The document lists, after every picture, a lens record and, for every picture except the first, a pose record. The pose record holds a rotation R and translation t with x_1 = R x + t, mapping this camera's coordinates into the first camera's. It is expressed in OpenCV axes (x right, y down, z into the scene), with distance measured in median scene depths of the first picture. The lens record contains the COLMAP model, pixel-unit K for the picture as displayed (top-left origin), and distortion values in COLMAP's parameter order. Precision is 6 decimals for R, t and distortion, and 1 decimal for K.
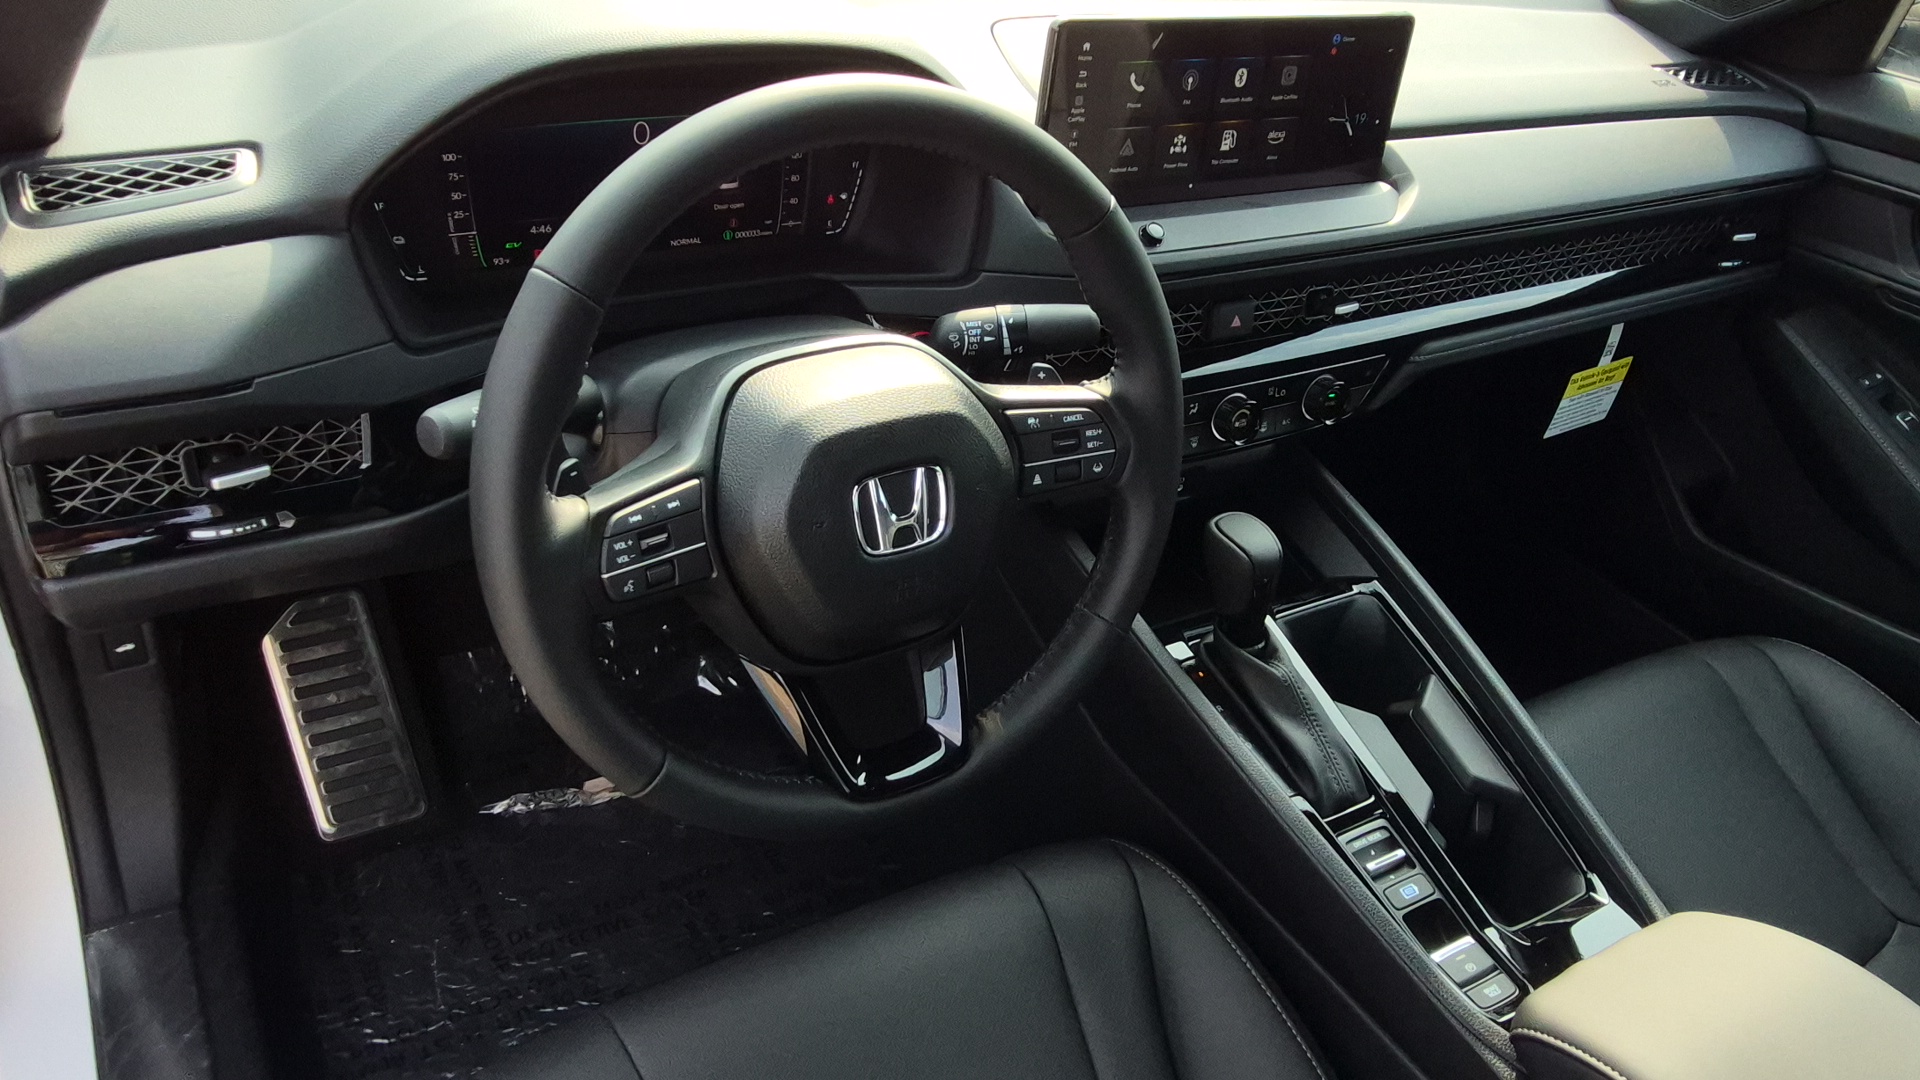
lens RADIAL K [[1397.0, 0, 986.4], [0, 1397.0, 527.5], [0, 0, 1]] dist [-0.002407, 0.005004]
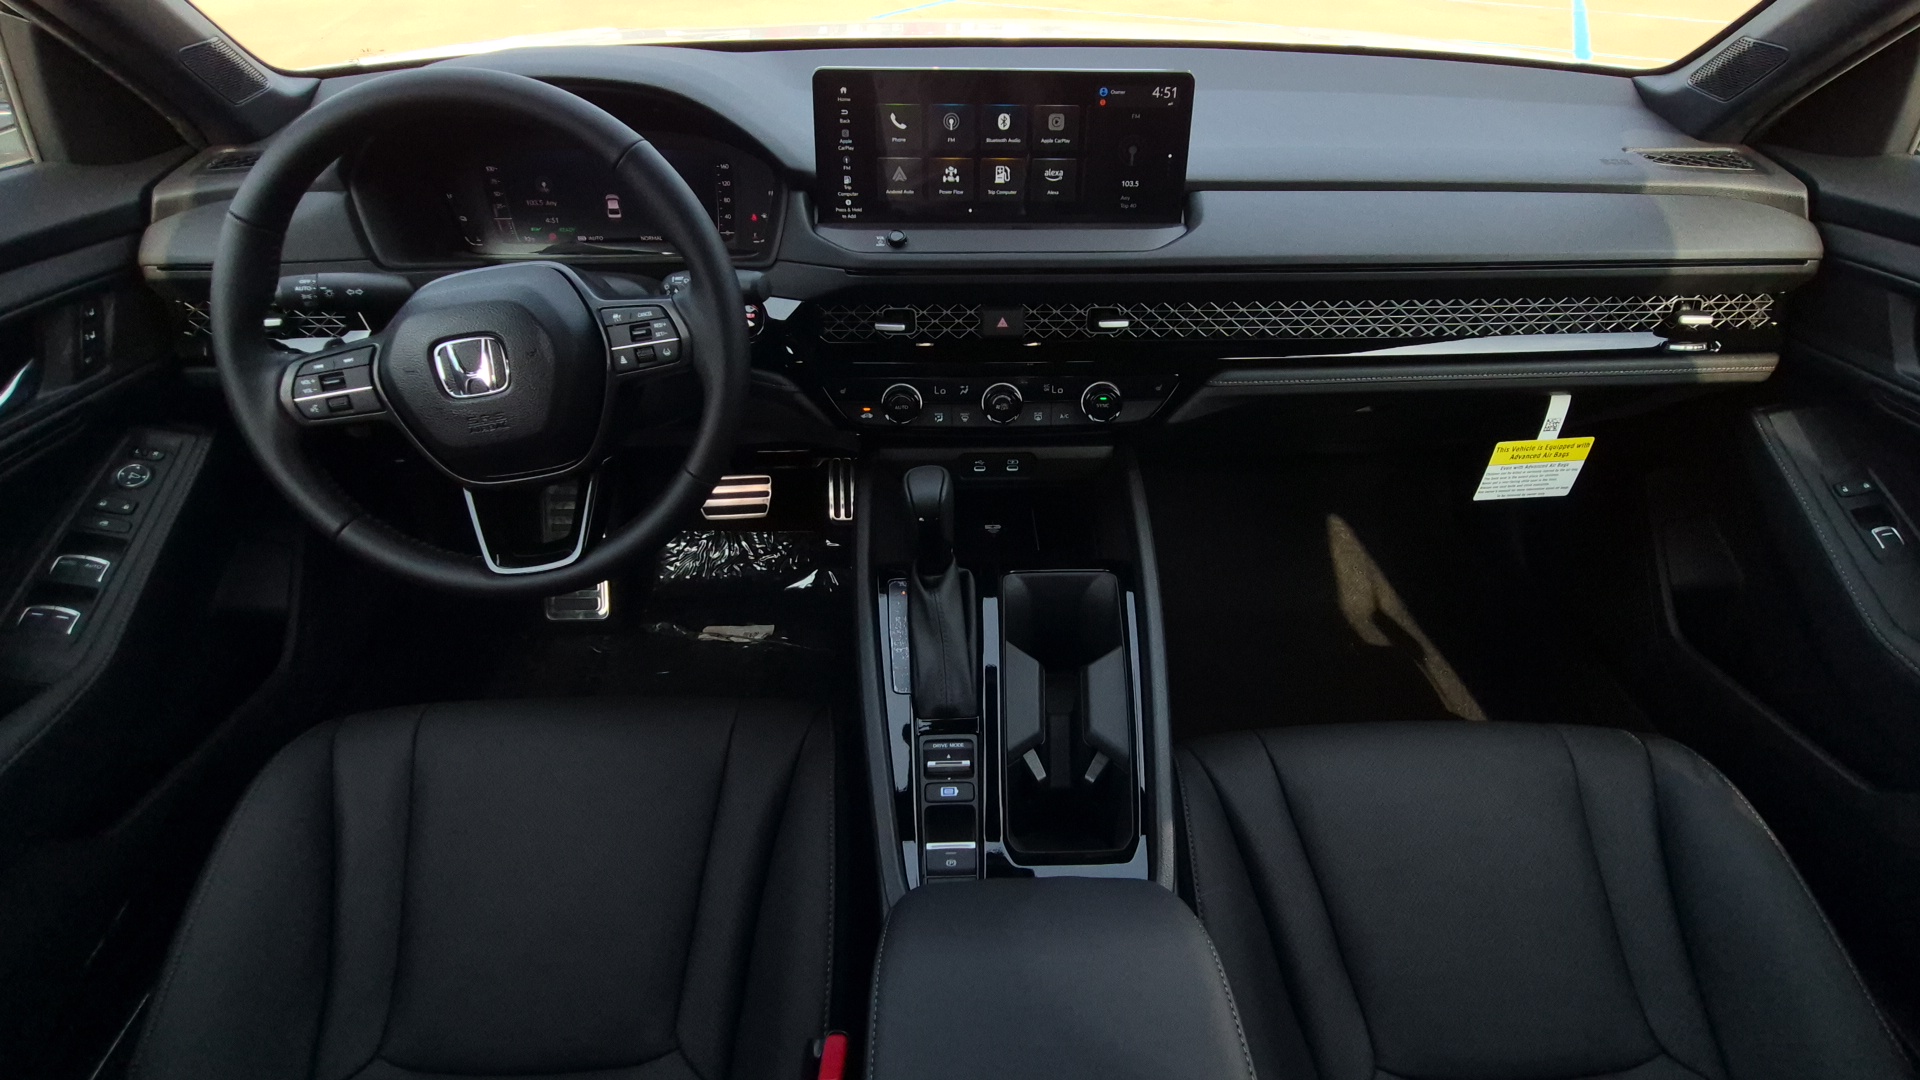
lens RADIAL K [[1003.1, 0, 969.6], [0, 1003.1, 524.7], [0, 0, 1]] dist [-0.005075, -0.003033]
pose [[0.864859, 0.161787, -0.475231, 0.612217], [-0.186240, 0.982494, -0.004453, 0.037715], [0.466191, 0.092358, 0.879850, 0.226449]]
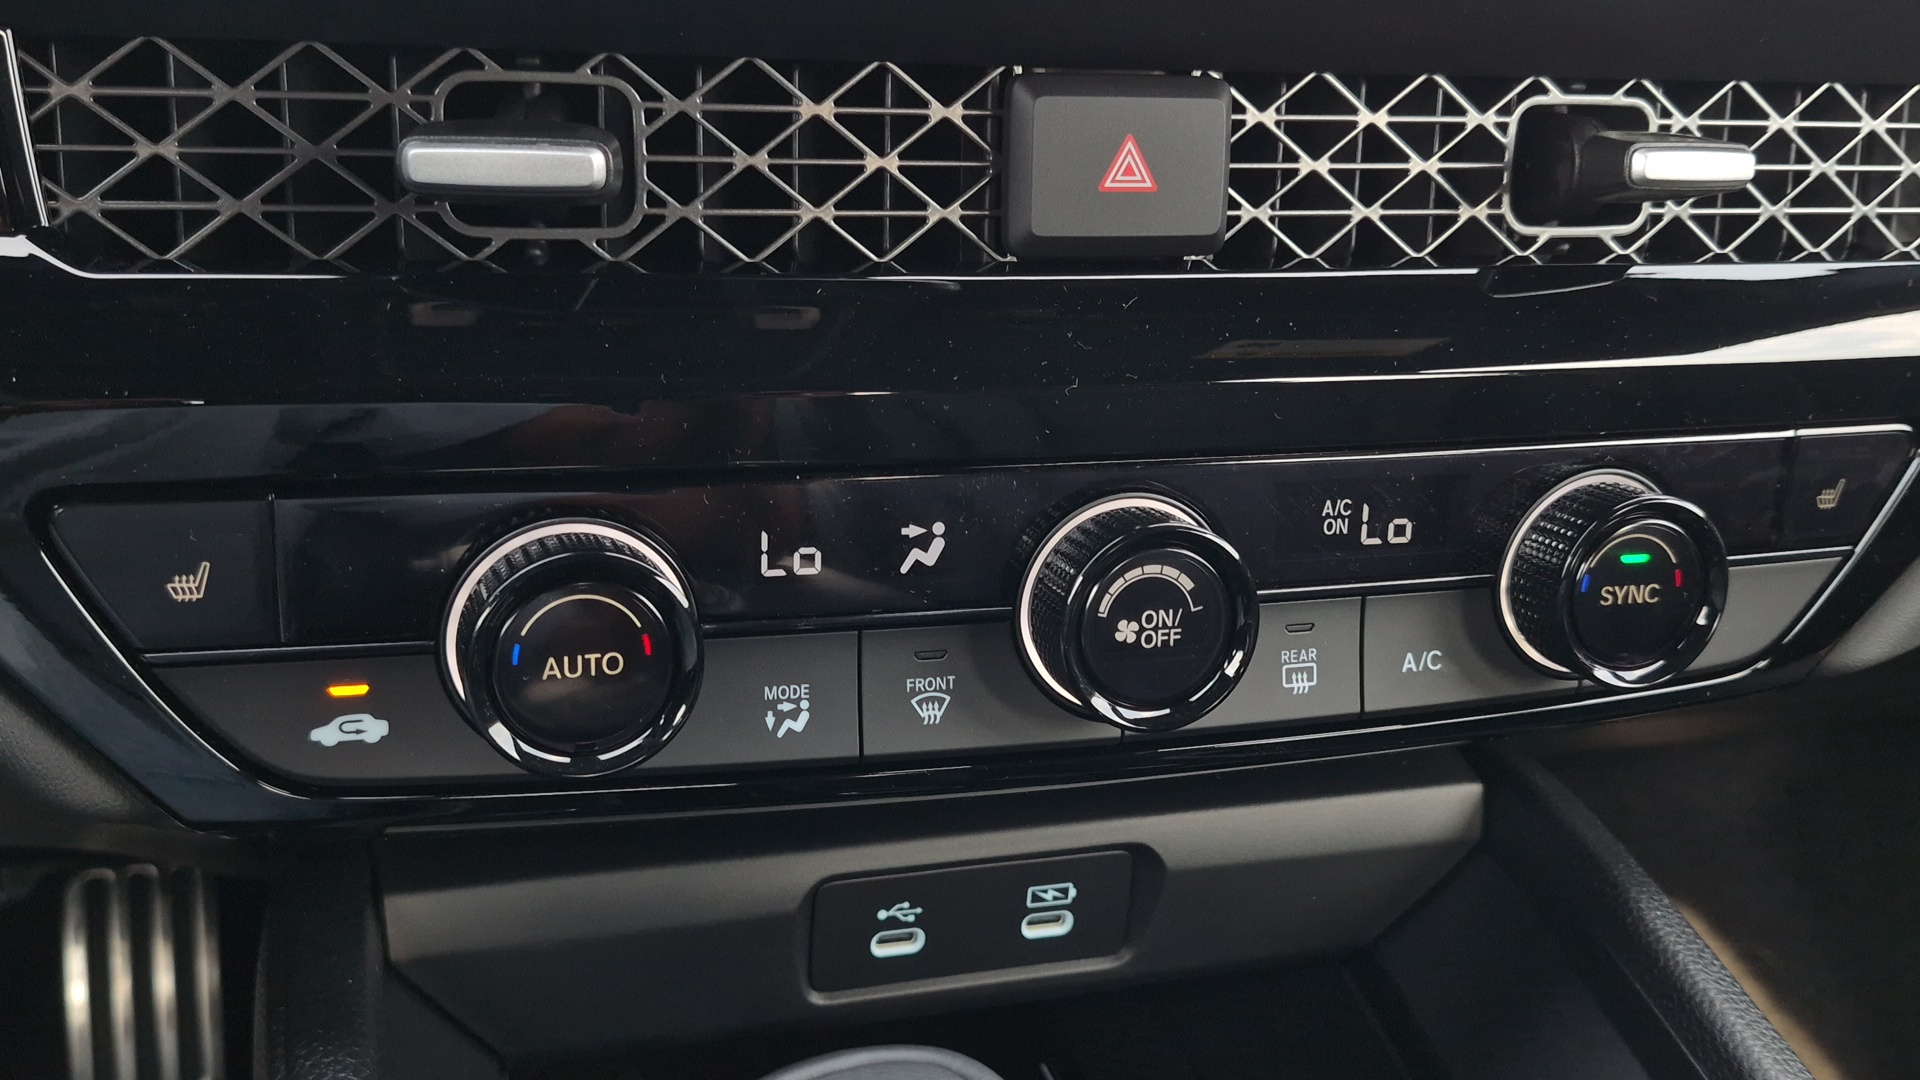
lens RADIAL K [[1984.5, 0, 957.7], [0, 1984.5, 559.6], [0, 0, 1]] dist [0.091873, 0.000000]
pose [[0.971853, 0.043274, -0.231579, 0.232162], [-0.090609, 0.976033, -0.197863, -0.021192], [0.217467, 0.213277, 0.952482, 0.714150]]
